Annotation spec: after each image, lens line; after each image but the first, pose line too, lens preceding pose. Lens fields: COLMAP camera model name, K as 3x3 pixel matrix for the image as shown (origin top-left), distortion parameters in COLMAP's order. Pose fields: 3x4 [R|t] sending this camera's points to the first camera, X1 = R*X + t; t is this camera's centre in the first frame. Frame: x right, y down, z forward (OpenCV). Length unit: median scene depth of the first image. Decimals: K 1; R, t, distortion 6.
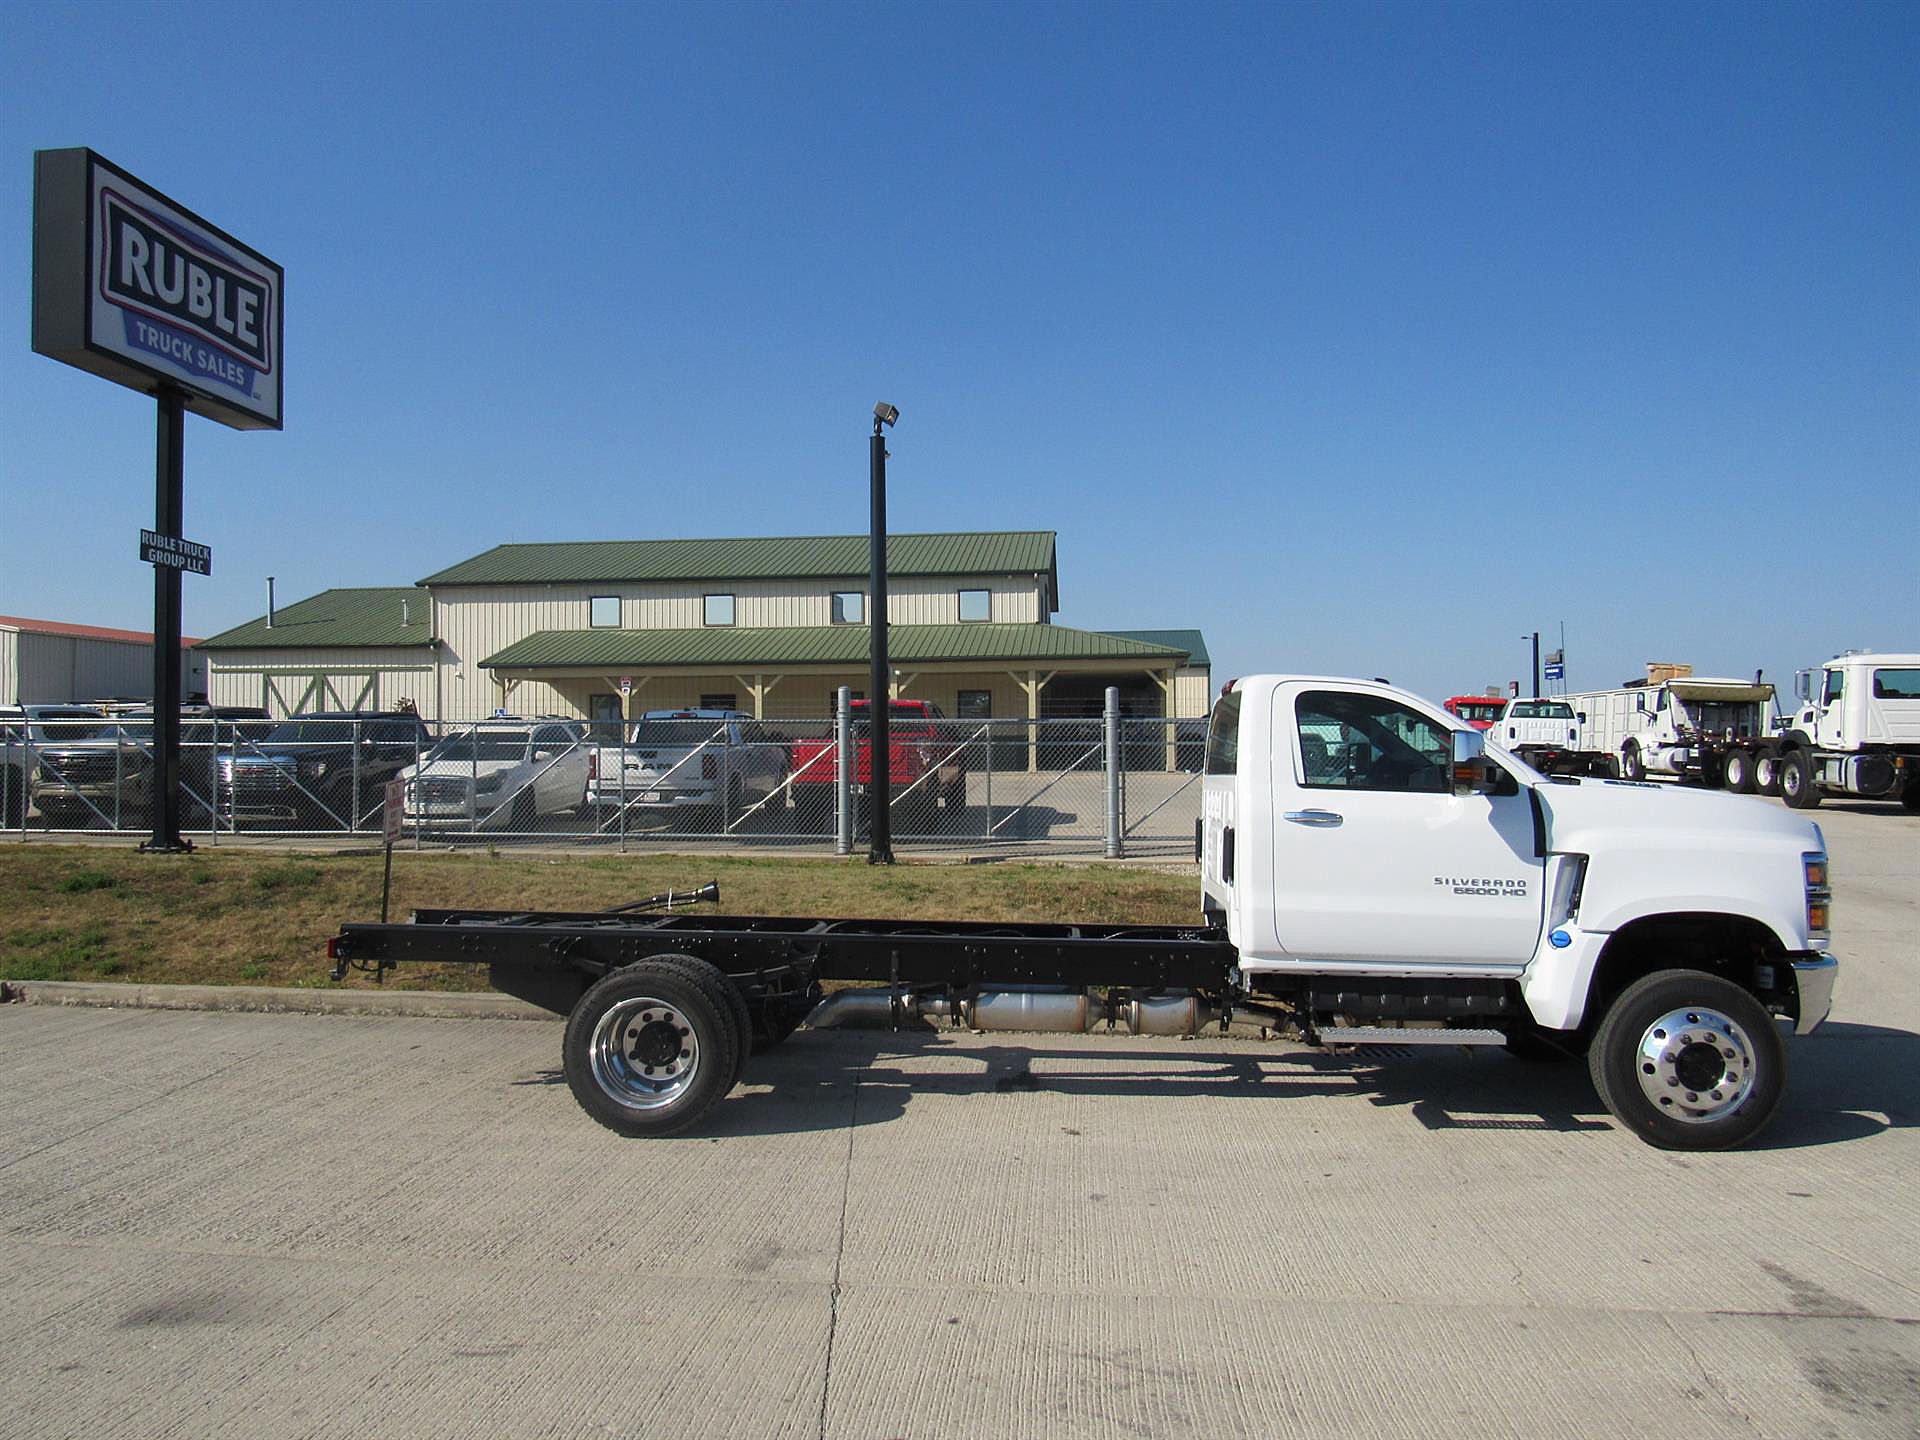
lens RADIAL K [[1379.8, 0, 959.2], [0, 1379.8, 737.3], [0, 0, 1]] dist [-0.023109, -0.000795]
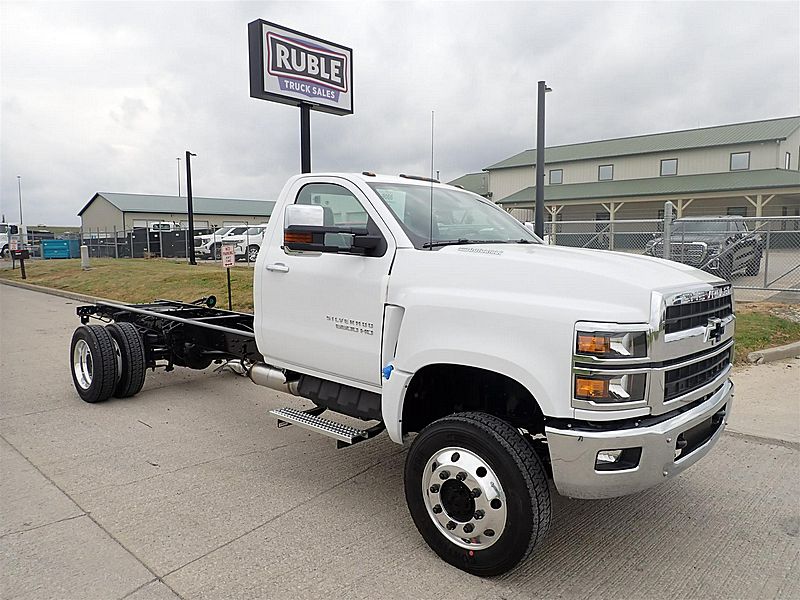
lens RADIAL K [[564.1, 0, 383.0], [0, 564.1, 293.6], [0, 0, 1]] dist [-0.008732, -0.022656]
pose [[0.775353, 0.056948, -0.628956, 0.270820], [0.009041, 0.994823, 0.101221, 0.007512], [0.631464, -0.084169, 0.770824, 0.211248]]
